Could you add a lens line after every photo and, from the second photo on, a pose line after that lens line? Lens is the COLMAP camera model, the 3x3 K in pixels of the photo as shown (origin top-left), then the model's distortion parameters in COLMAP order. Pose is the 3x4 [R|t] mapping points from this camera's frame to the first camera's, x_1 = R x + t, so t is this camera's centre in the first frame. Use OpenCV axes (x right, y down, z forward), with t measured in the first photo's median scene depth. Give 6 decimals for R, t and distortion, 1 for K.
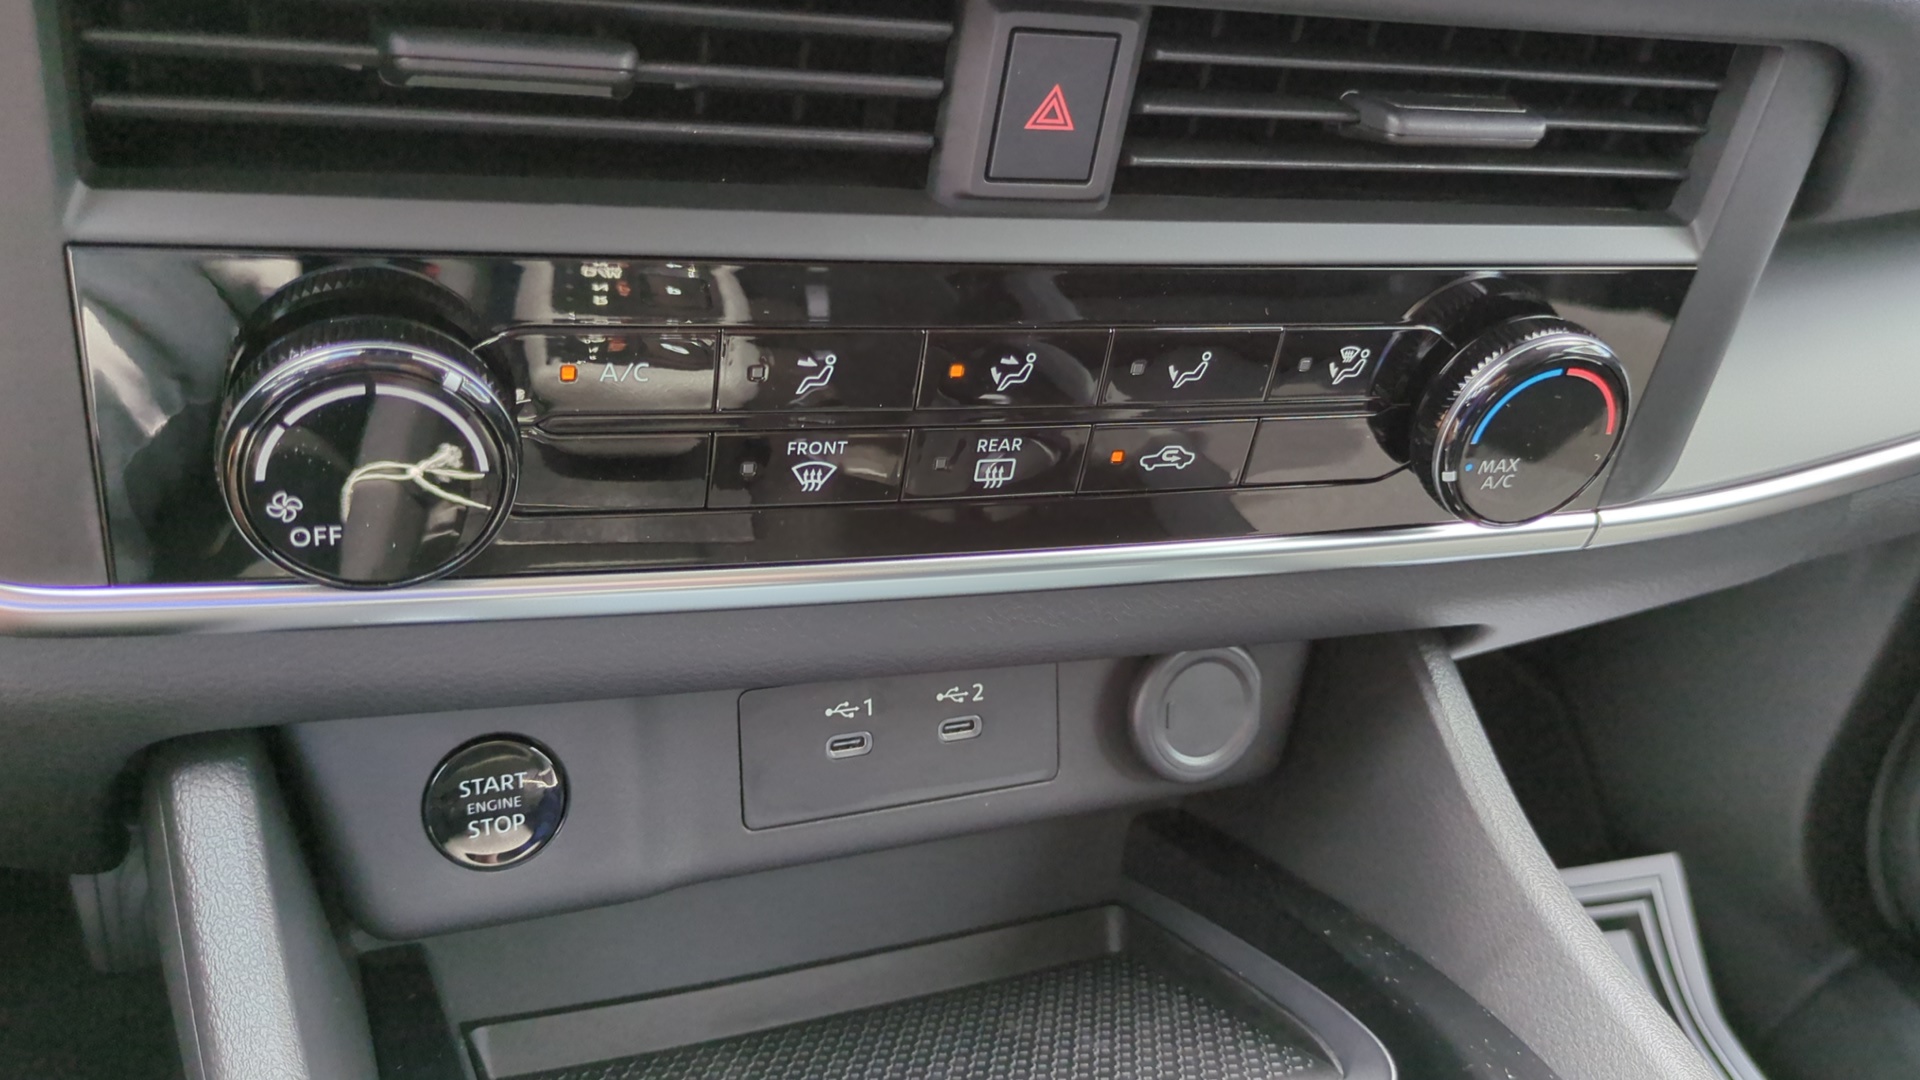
lens RADIAL K [[1667.7, 0, 963.3], [0, 1667.7, 525.2], [0, 0, 1]] dist [0.064683, -0.161769]
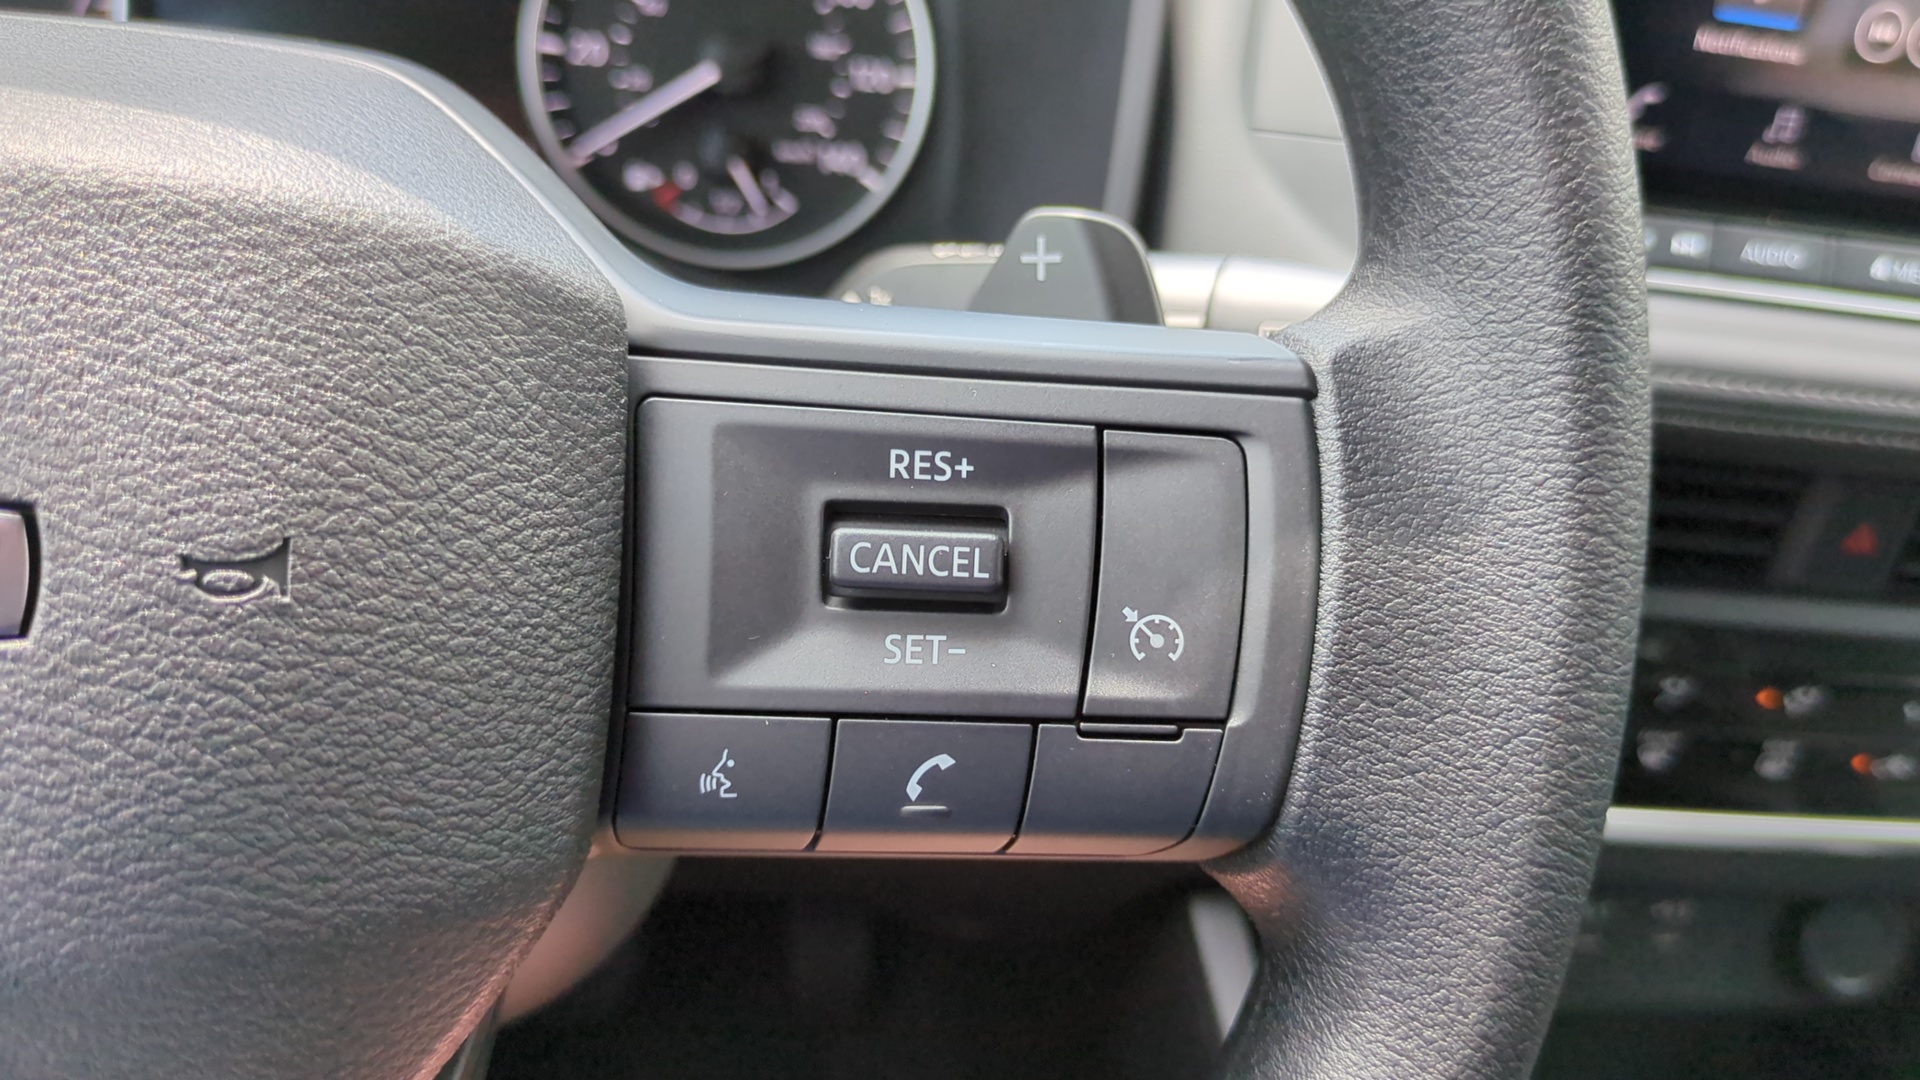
lens RADIAL K [[1667.7, 0, 963.3], [0, 1667.7, 525.2], [0, 0, 1]] dist [0.064683, -0.161769]
pose [[0.971935, 0.093175, -0.216009, -0.344929], [-0.111361, 0.991052, -0.073584, -0.049434], [0.207220, 0.095574, 0.973615, -0.531539]]
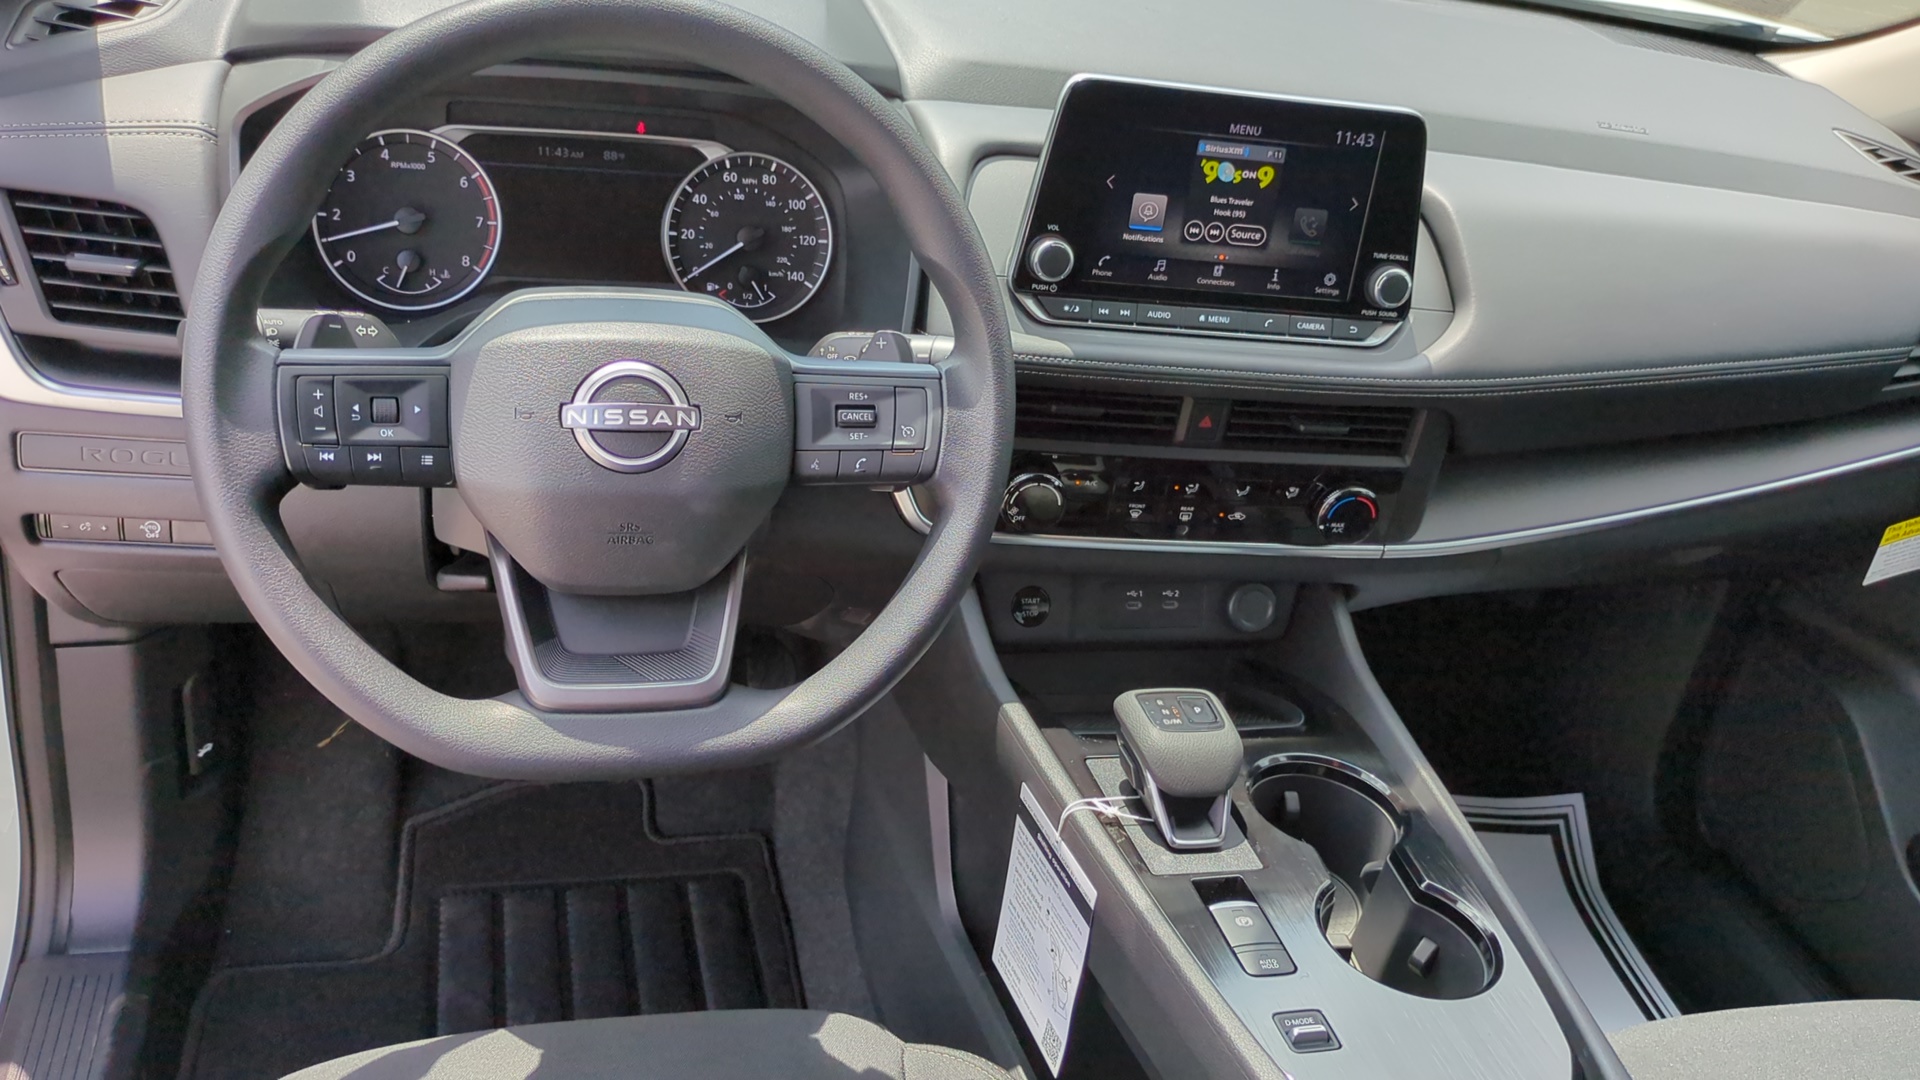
lens RADIAL K [[1667.7, 0, 963.3], [0, 1667.7, 525.2], [0, 0, 1]] dist [0.064683, -0.161769]
pose [[0.989693, 0.062605, -0.128798, 0.008659], [-0.070764, 0.995701, -0.059770, 0.218189], [0.124502, 0.068268, 0.989868, -2.415814]]
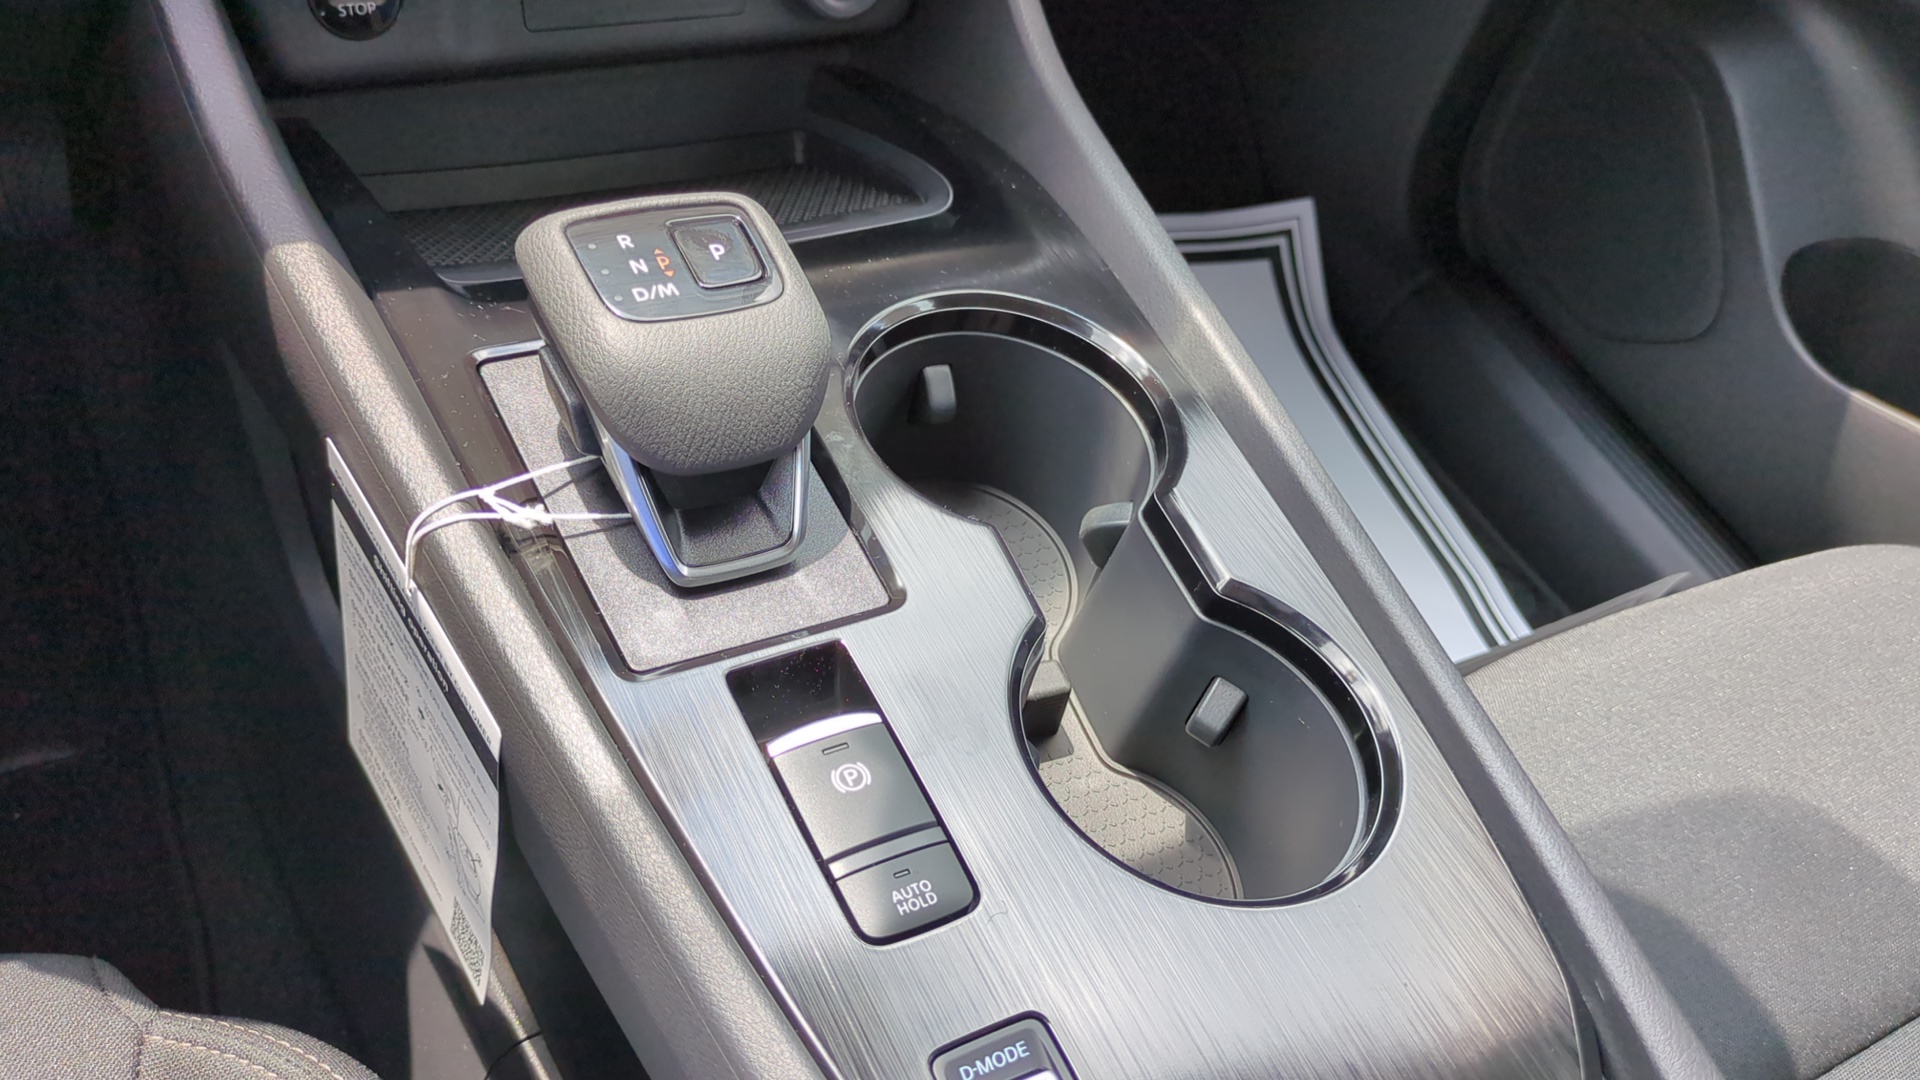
lens RADIAL K [[1667.7, 0, 963.3], [0, 1667.7, 525.2], [0, 0, 1]] dist [0.064683, -0.161769]
pose [[0.994312, -0.007379, 0.106254, 0.105815], [-0.026310, 0.949667, 0.312154, 0.139656], [-0.103209, -0.313174, 0.944071, -0.666113]]
